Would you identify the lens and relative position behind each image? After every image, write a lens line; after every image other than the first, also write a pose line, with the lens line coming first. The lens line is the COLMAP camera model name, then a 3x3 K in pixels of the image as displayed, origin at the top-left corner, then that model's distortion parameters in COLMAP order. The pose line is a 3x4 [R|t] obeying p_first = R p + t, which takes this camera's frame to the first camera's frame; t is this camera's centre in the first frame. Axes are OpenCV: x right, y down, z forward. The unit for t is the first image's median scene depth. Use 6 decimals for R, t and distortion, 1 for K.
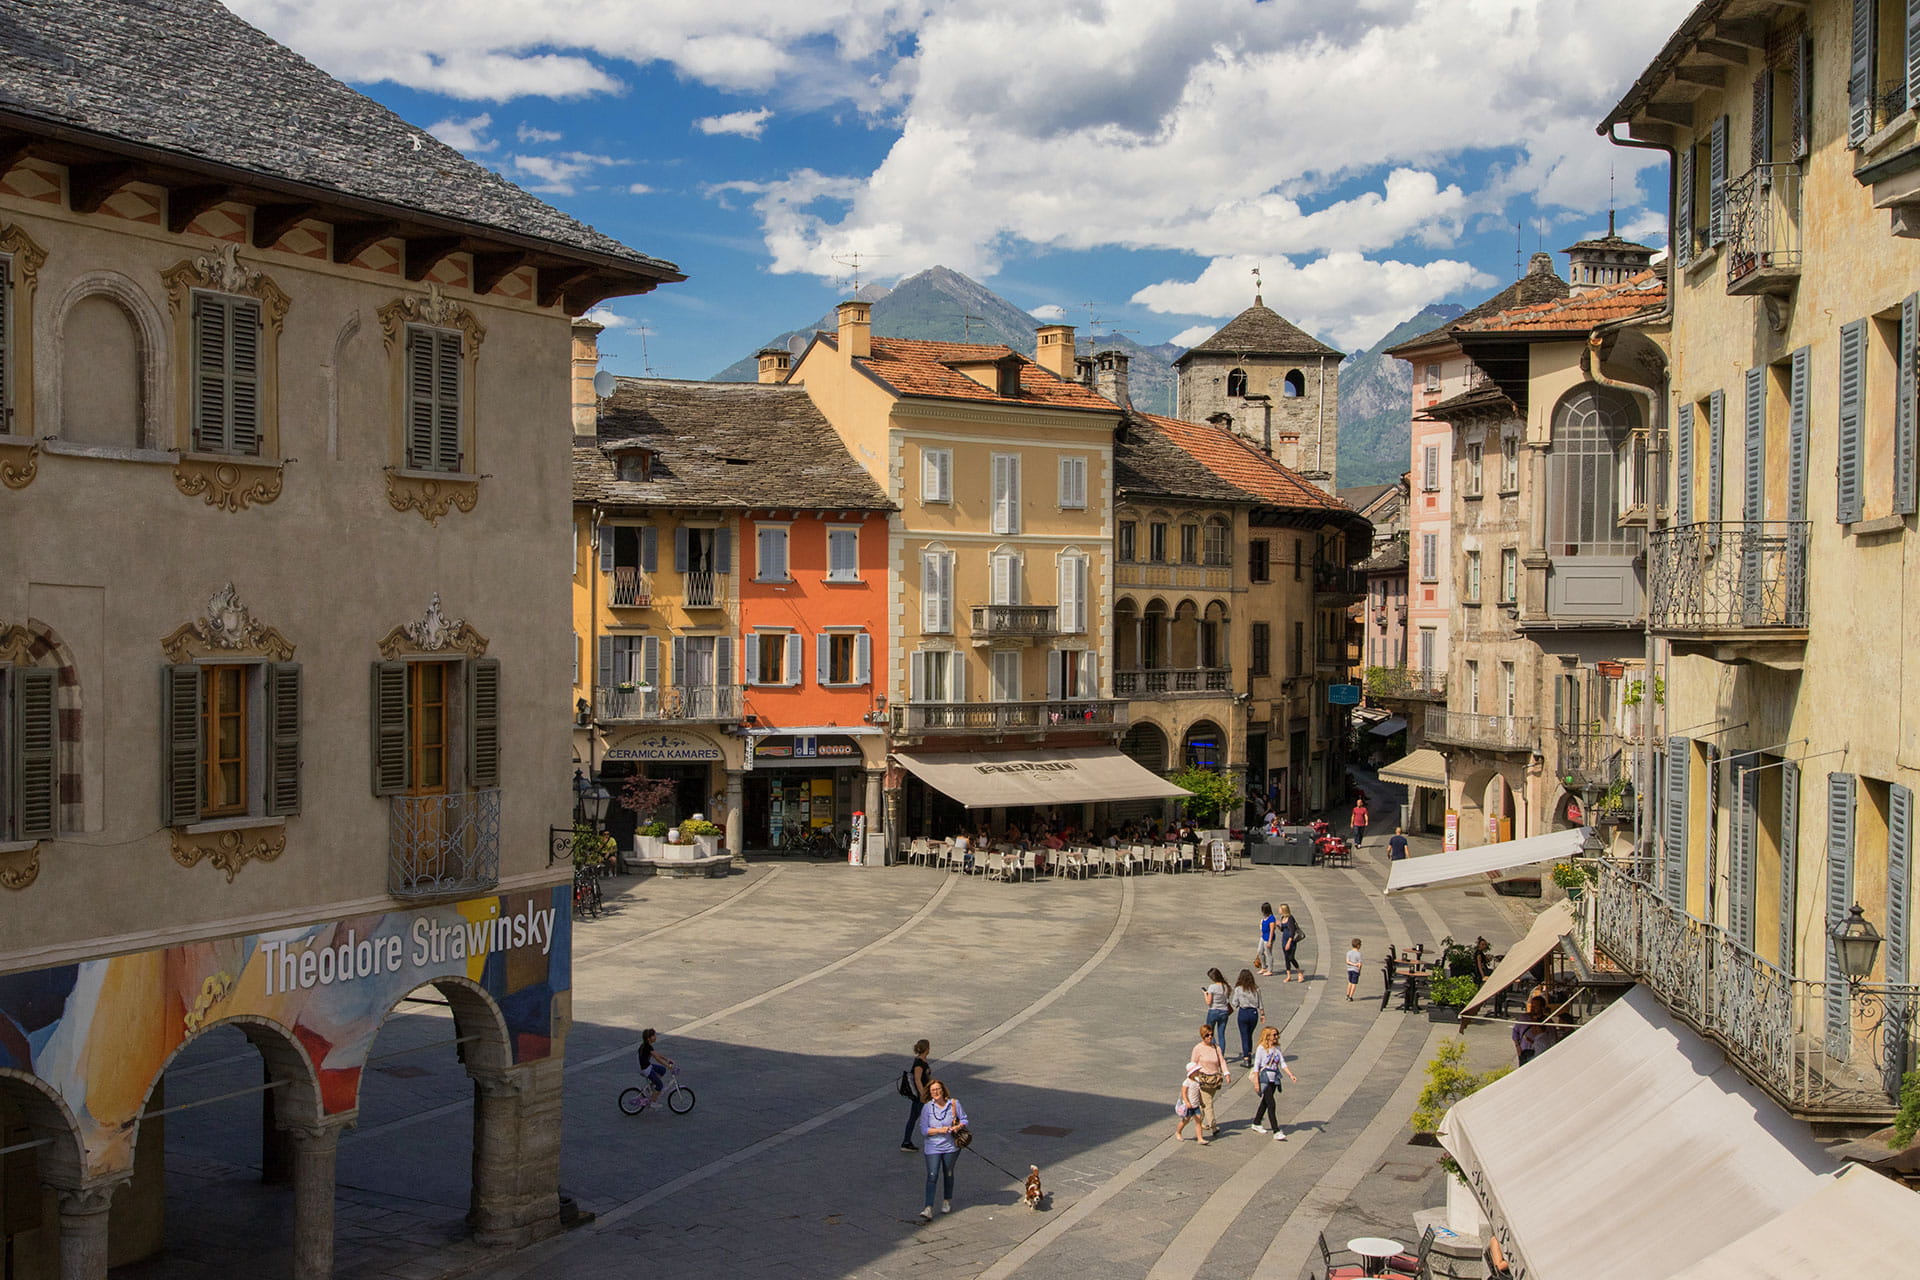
lens RADIAL K [[2382.4, 0, 960.0], [0, 2382.4, 640.0], [0, 0, 1]] dist [-0.014192, 0.002167]
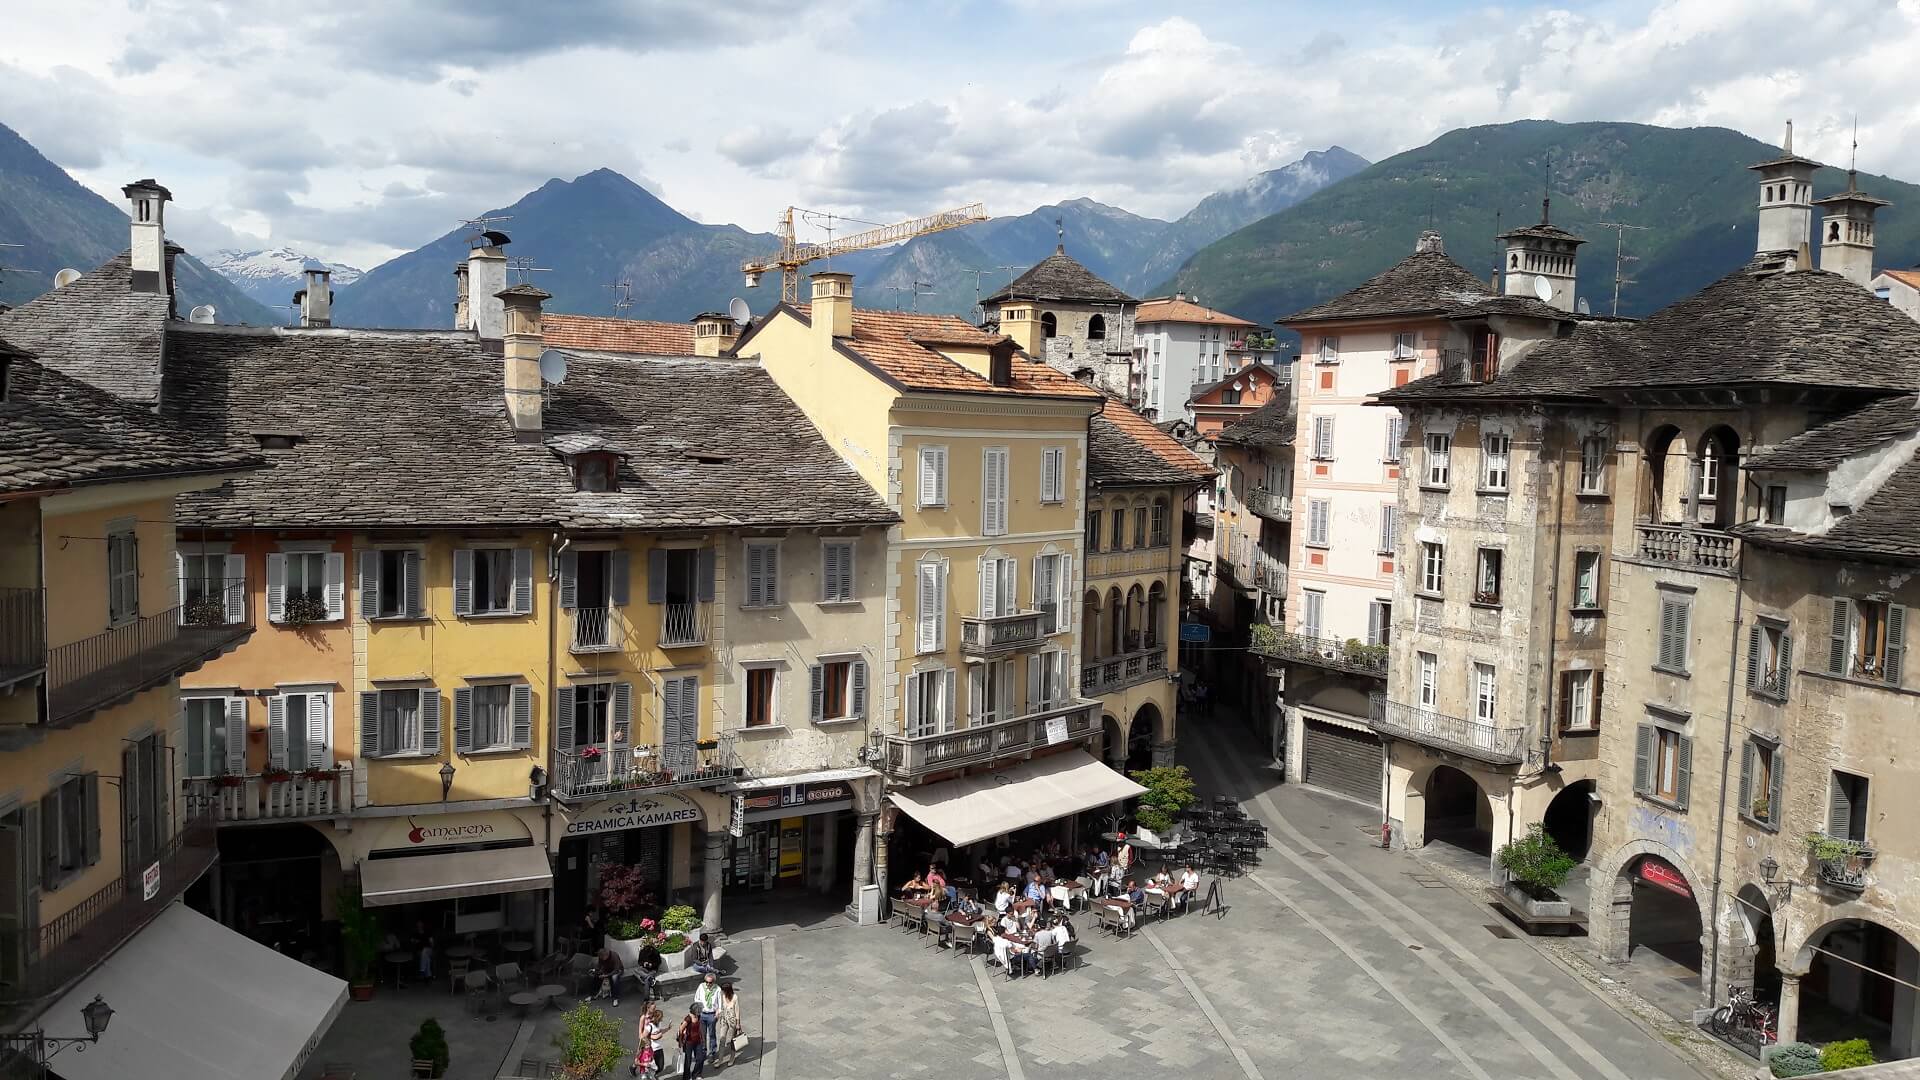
lens RADIAL K [[1578.4, 0, 960.0], [0, 1578.4, 540.0], [0, 0, 1]] dist [0.216385, -0.496905]
pose [[0.976917, 0.002595, 0.213604, -0.125671], [-0.016957, 0.997713, 0.065432, -0.083746], [-0.212946, -0.067543, 0.974727, 0.416887]]
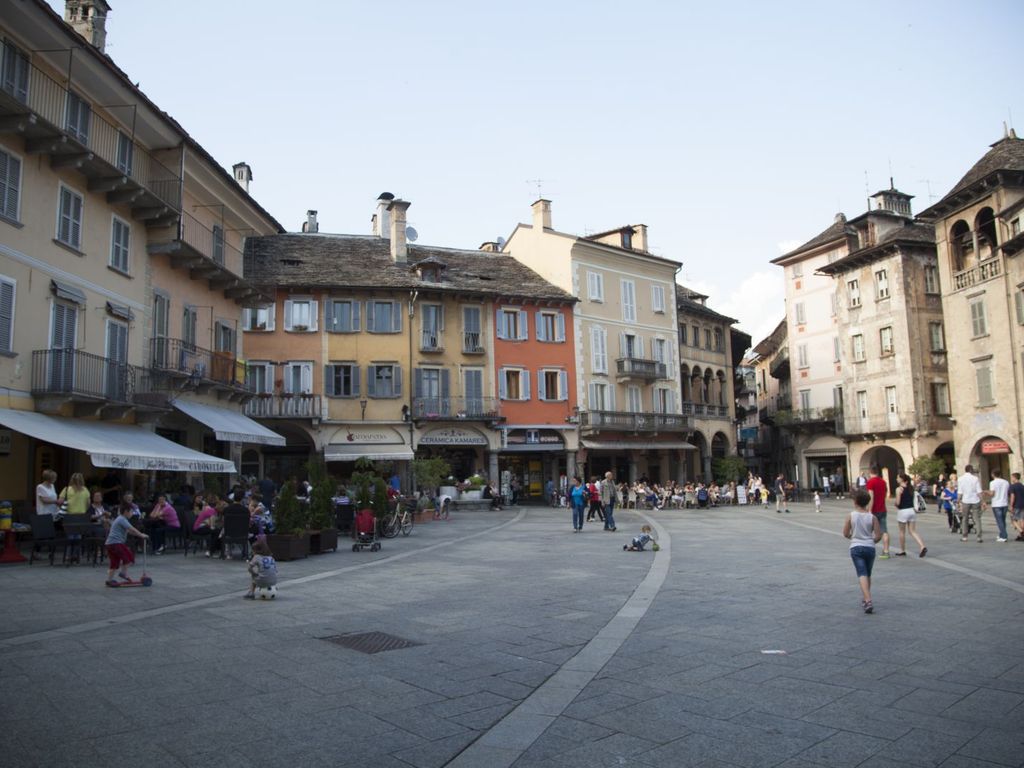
lens RADIAL K [[782.7, 0, 512.0], [0, 782.7, 384.0], [0, 0, 1]] dist [-0.131819, 0.085429]
pose [[0.998011, -0.029521, 0.055705, -0.106778], [0.036344, 0.991398, -0.125737, 0.074914], [-0.051514, 0.127512, 0.990498, 0.428383]]
